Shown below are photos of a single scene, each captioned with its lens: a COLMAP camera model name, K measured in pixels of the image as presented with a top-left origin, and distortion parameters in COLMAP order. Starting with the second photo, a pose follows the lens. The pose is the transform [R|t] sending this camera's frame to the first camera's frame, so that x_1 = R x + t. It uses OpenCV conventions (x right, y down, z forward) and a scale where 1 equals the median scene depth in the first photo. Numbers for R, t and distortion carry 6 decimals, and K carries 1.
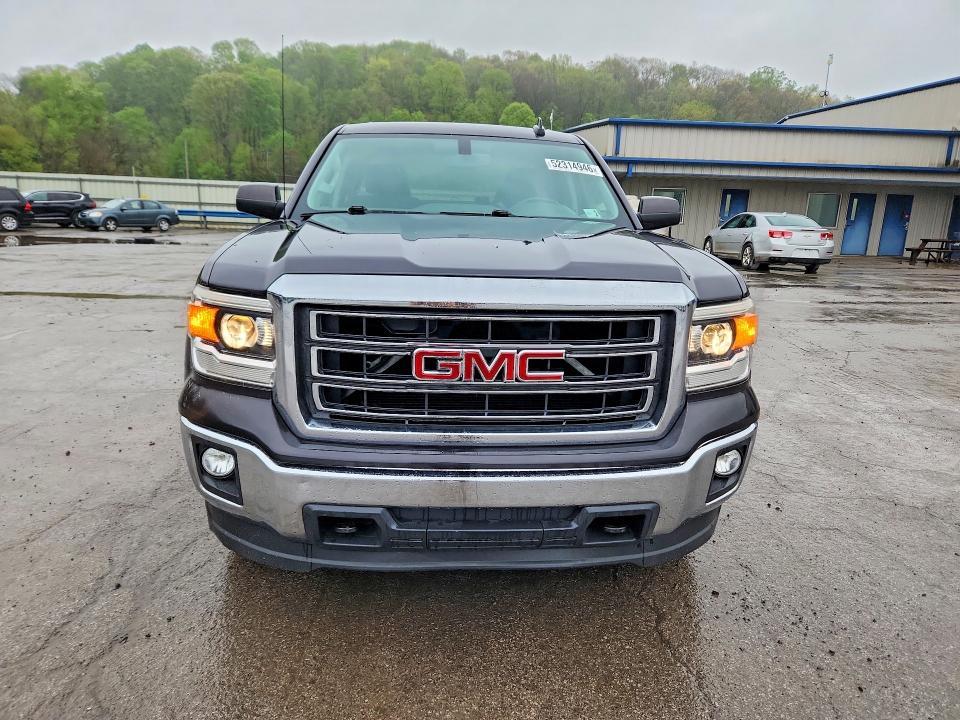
lens RADIAL K [[663.5, 0, 479.9], [0, 663.5, 363.1], [0, 0, 1]] dist [0.031234, -0.017290]
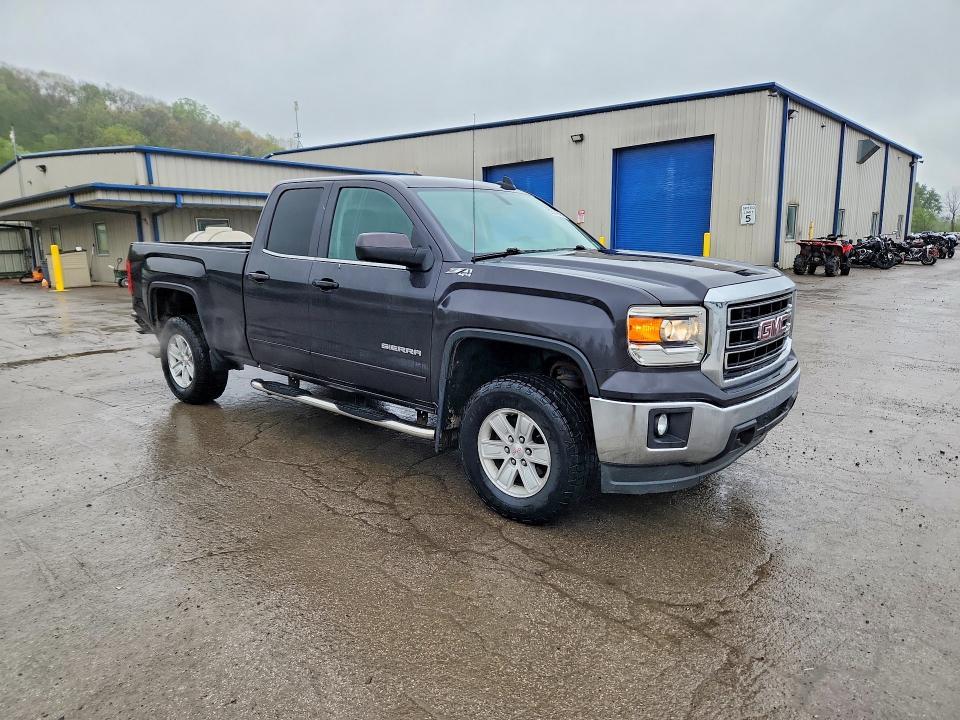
lens RADIAL K [[663.5, 0, 482.8], [0, 663.5, 360.6], [0, 0, 1]] dist [0.031234, -0.017290]
pose [[0.682840, -0.167159, 0.711187, -0.191287], [0.196304, 0.979653, 0.041780, -0.014384], [-0.703700, 0.111079, 0.701760, 0.028770]]
